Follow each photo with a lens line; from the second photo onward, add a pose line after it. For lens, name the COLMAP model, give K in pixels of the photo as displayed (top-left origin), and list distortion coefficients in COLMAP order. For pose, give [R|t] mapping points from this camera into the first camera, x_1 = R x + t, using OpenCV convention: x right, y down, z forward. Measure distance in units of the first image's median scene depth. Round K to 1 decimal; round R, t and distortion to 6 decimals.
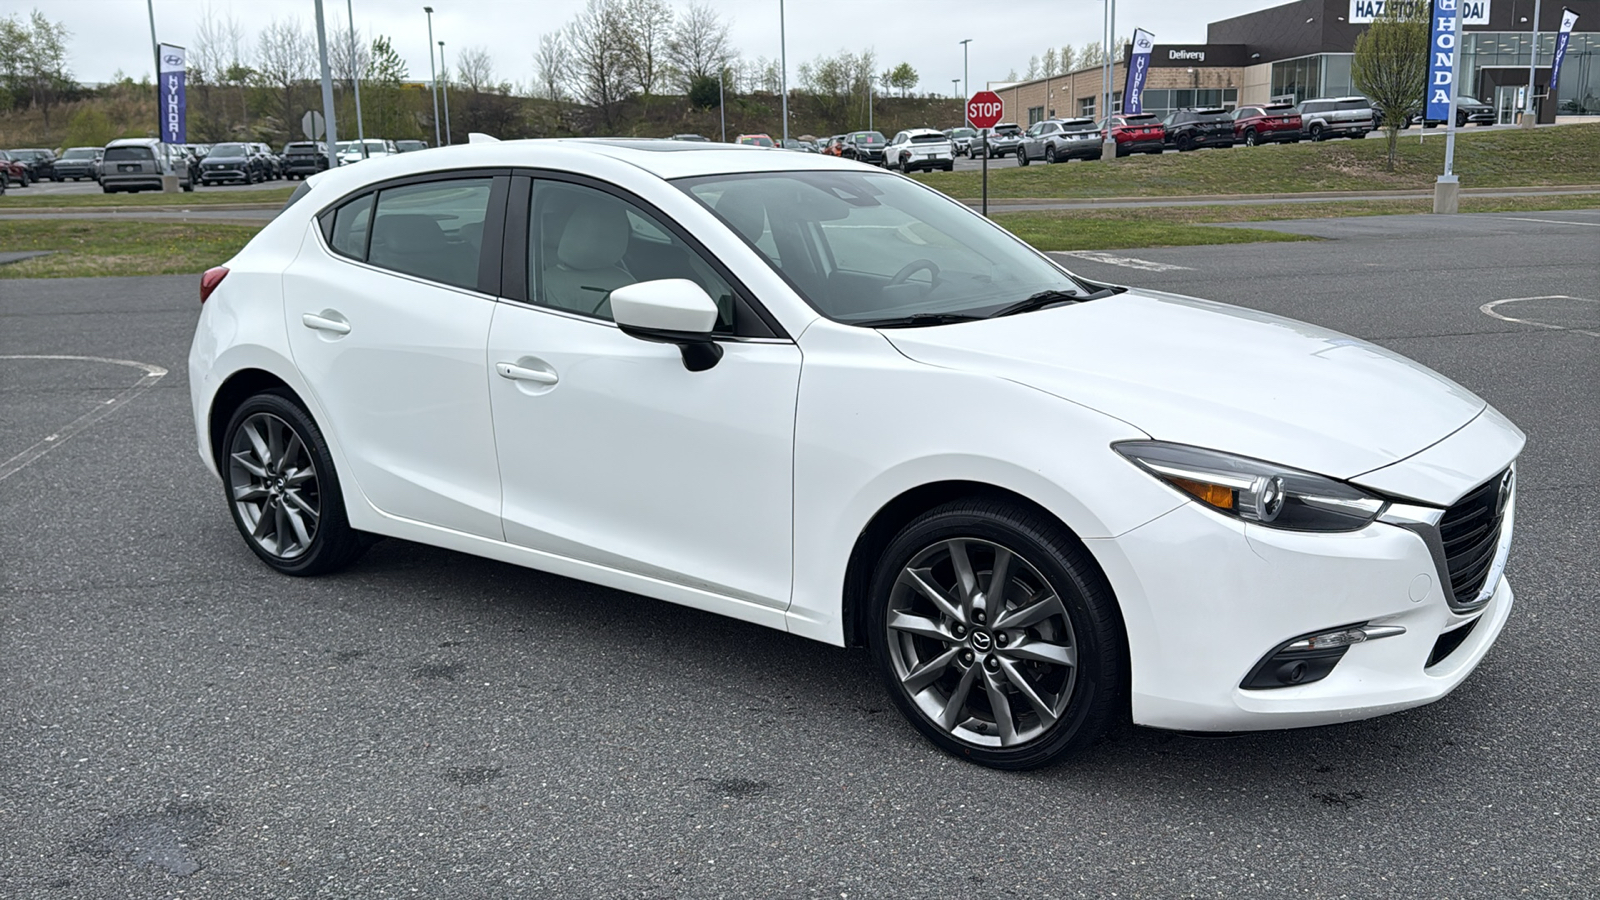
lens RADIAL K [[1360.9, 0, 835.5], [0, 1360.9, 477.0], [0, 0, 1]] dist [0.129537, -0.207384]
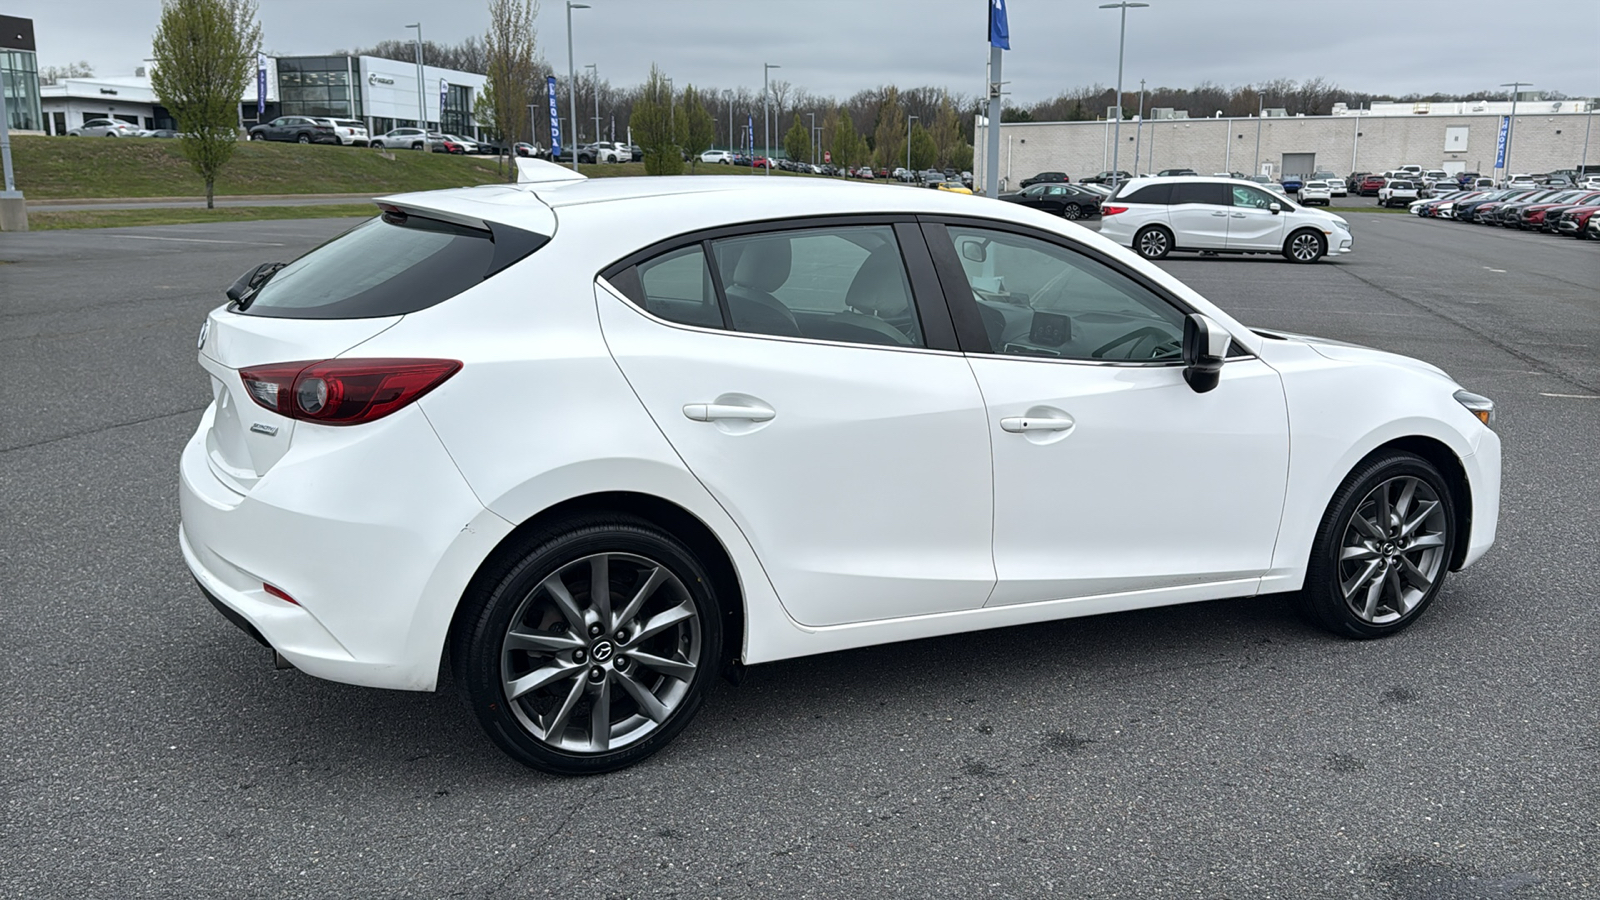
lens RADIAL K [[1360.9, 0, 820.4], [0, 1360.9, 490.4], [0, 0, 1]] dist [0.129537, -0.207384]
pose [[0.458902, -0.173666, 0.871349, -1.005340], [0.172651, 0.979447, 0.104283, -0.136972], [-0.871551, 0.102583, 0.479453, 0.583193]]
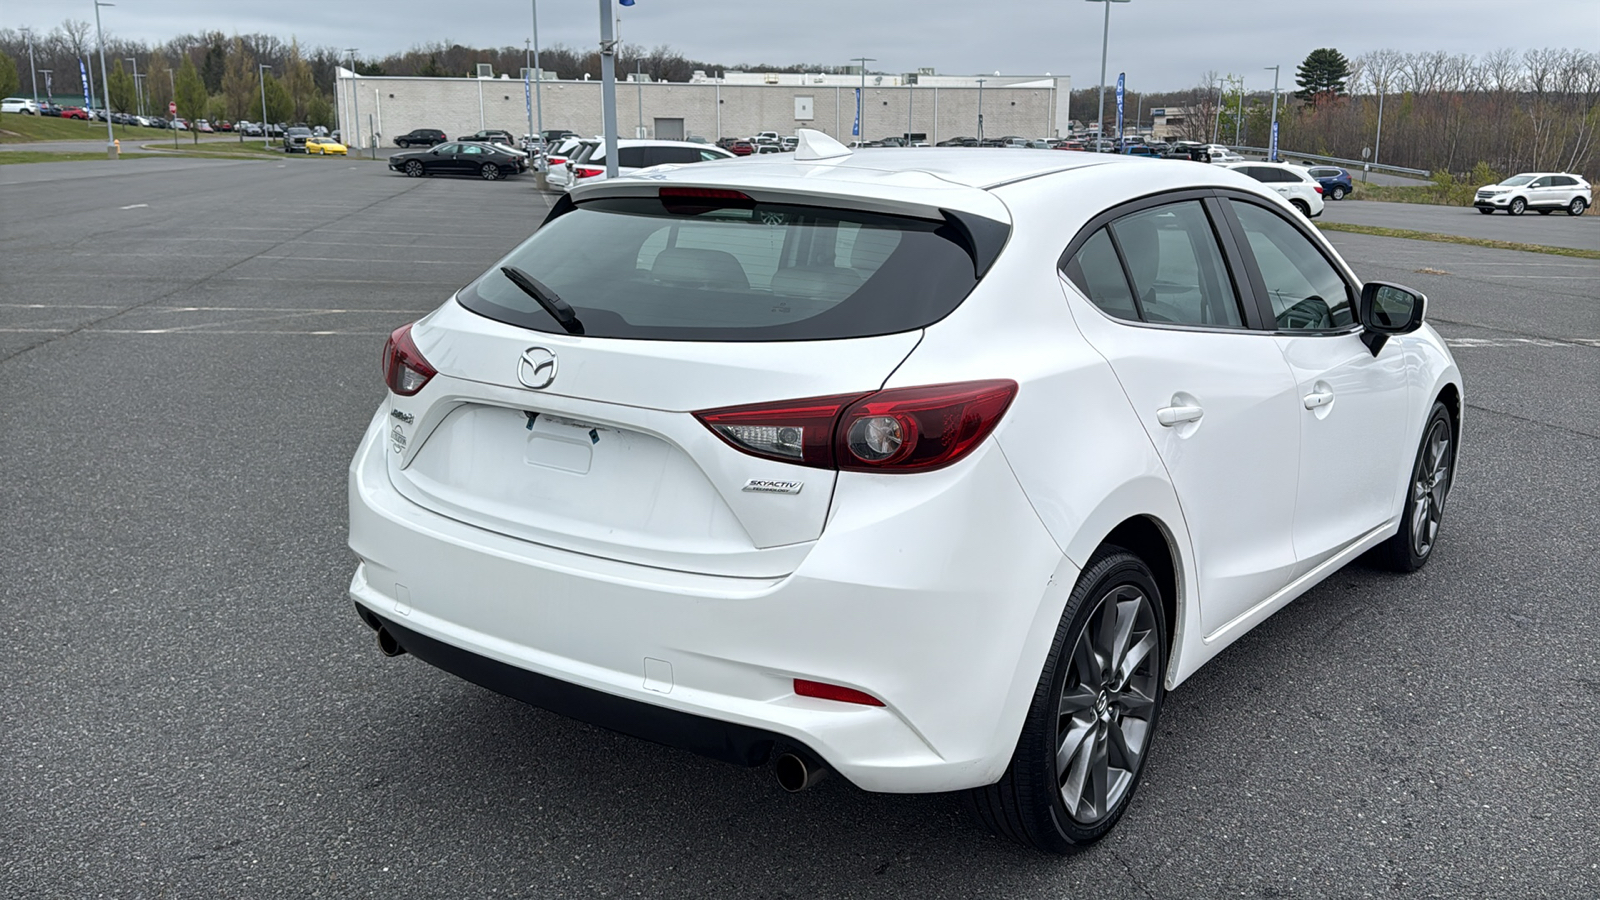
lens RADIAL K [[1360.9, 0, 843.2], [0, 1360.9, 453.9], [0, 0, 1]] dist [0.129537, -0.207384]
pose [[-0.018906, -0.200114, 0.979590, -1.037025], [0.201744, 0.958849, 0.199770, -0.262840], [-0.979256, 0.201403, 0.022243, 1.153489]]
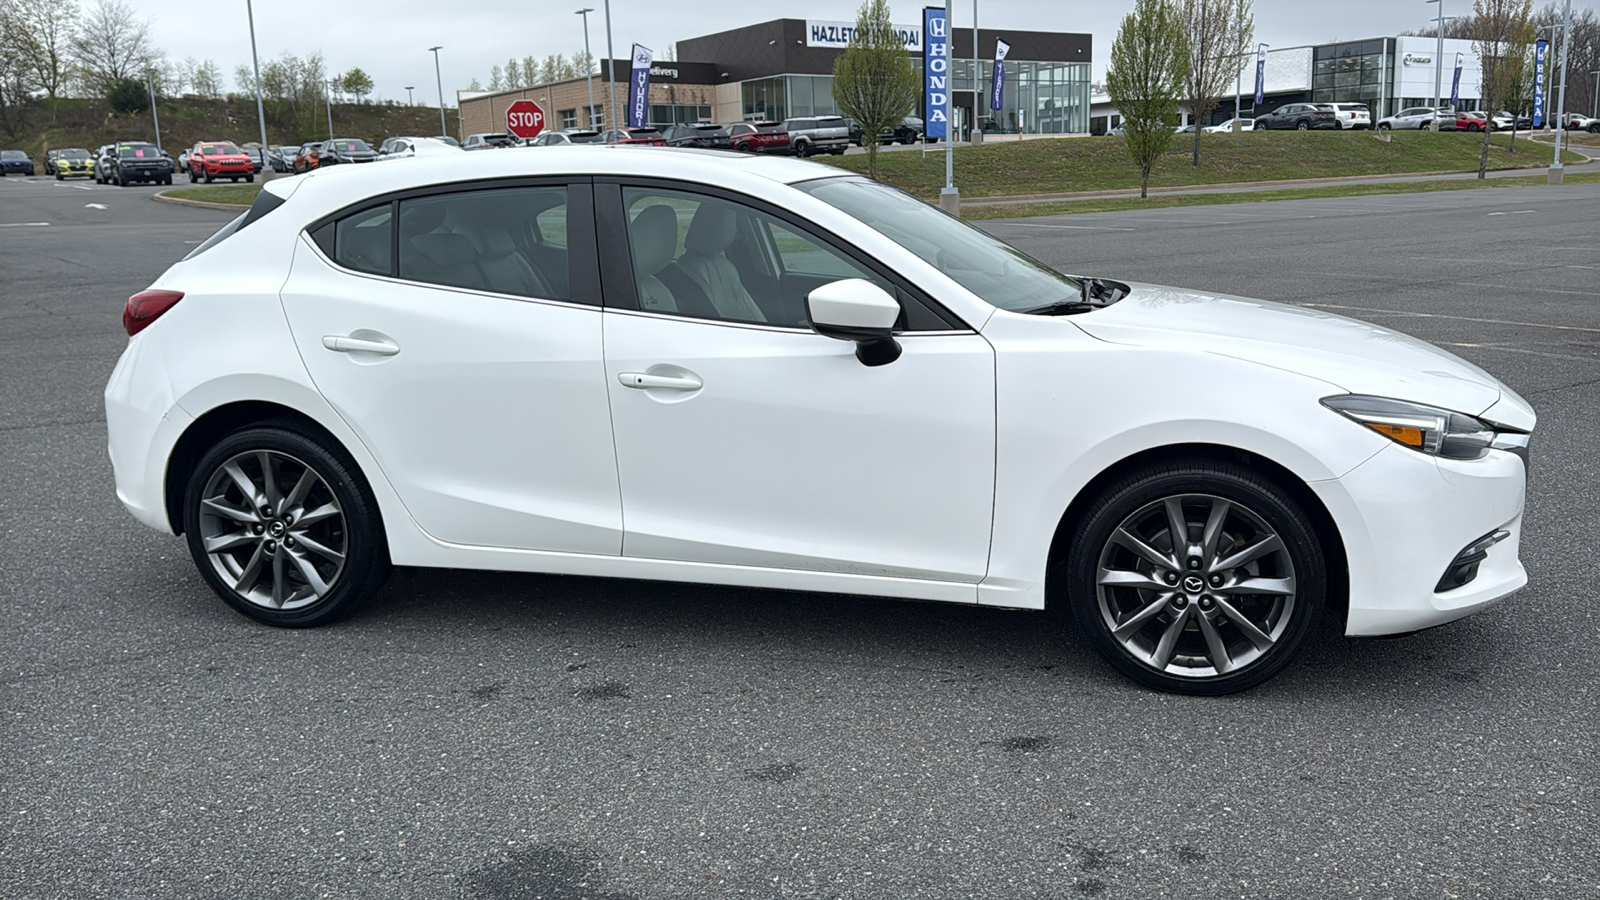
lens RADIAL K [[1360.9, 0, 835.8], [0, 1360.9, 475.7], [0, 0, 1]] dist [0.129537, -0.207384]
pose [[0.928429, -0.085155, 0.361620, -0.408368], [0.088524, 0.996047, 0.007273, -0.003136], [-0.360810, 0.025259, 0.932297, 0.030561]]
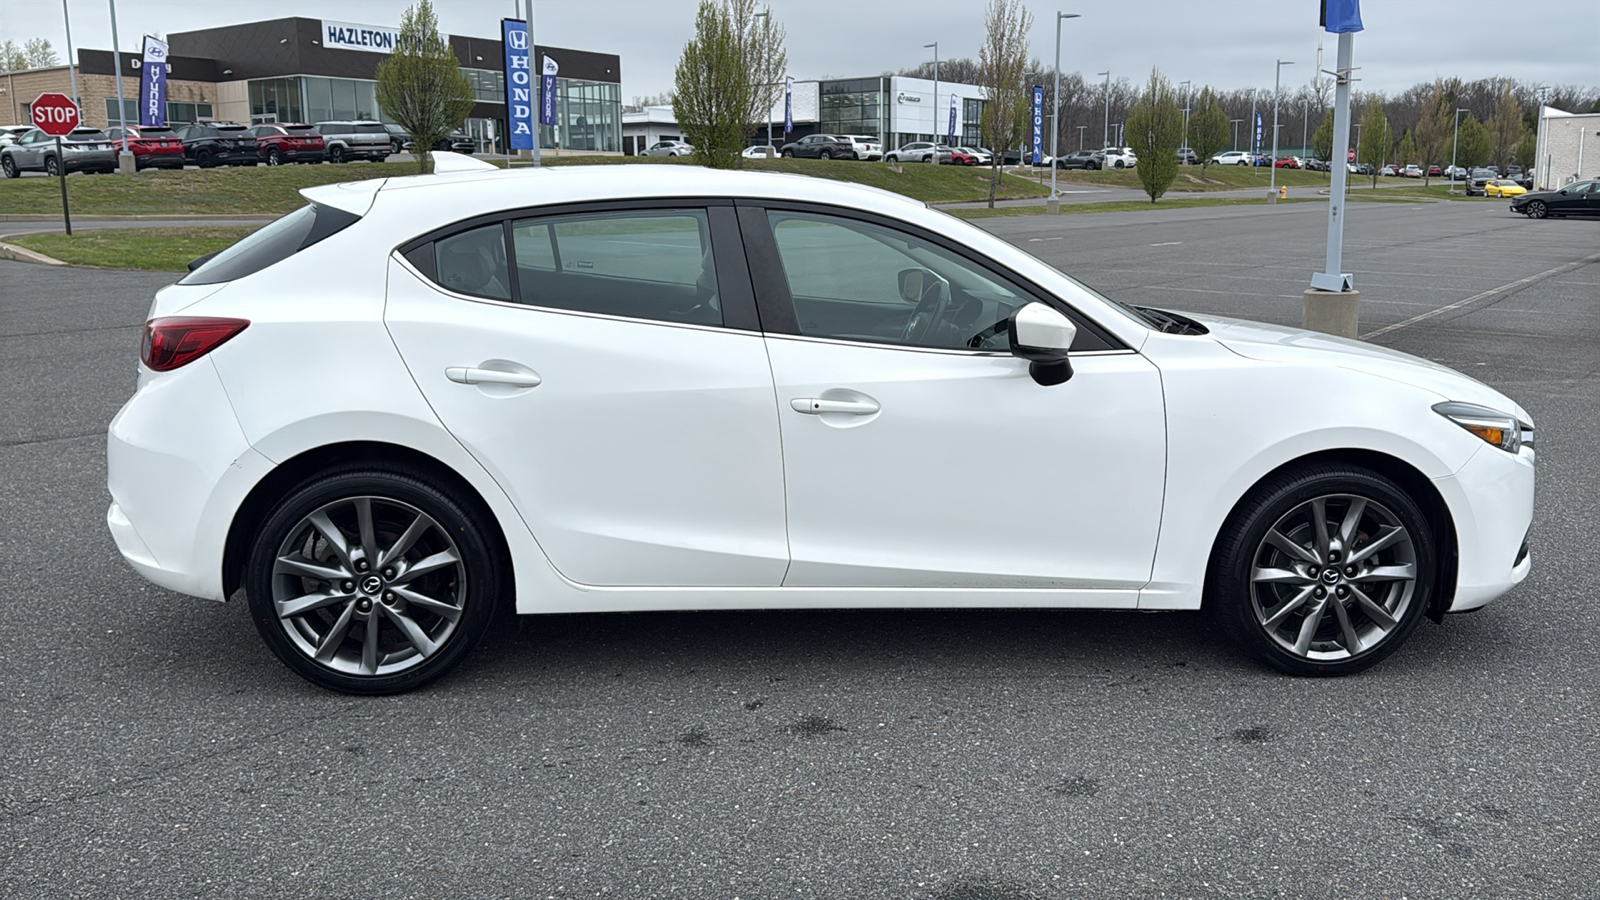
lens RADIAL K [[1360.9, 0, 818.8], [0, 1360.9, 449.0], [0, 0, 1]] dist [0.129537, -0.207384]
pose [[0.753912, -0.106605, 0.648269, -0.754602], [0.128067, 0.991665, 0.014137, -0.052851], [-0.644372, 0.072364, 0.761281, 0.233423]]
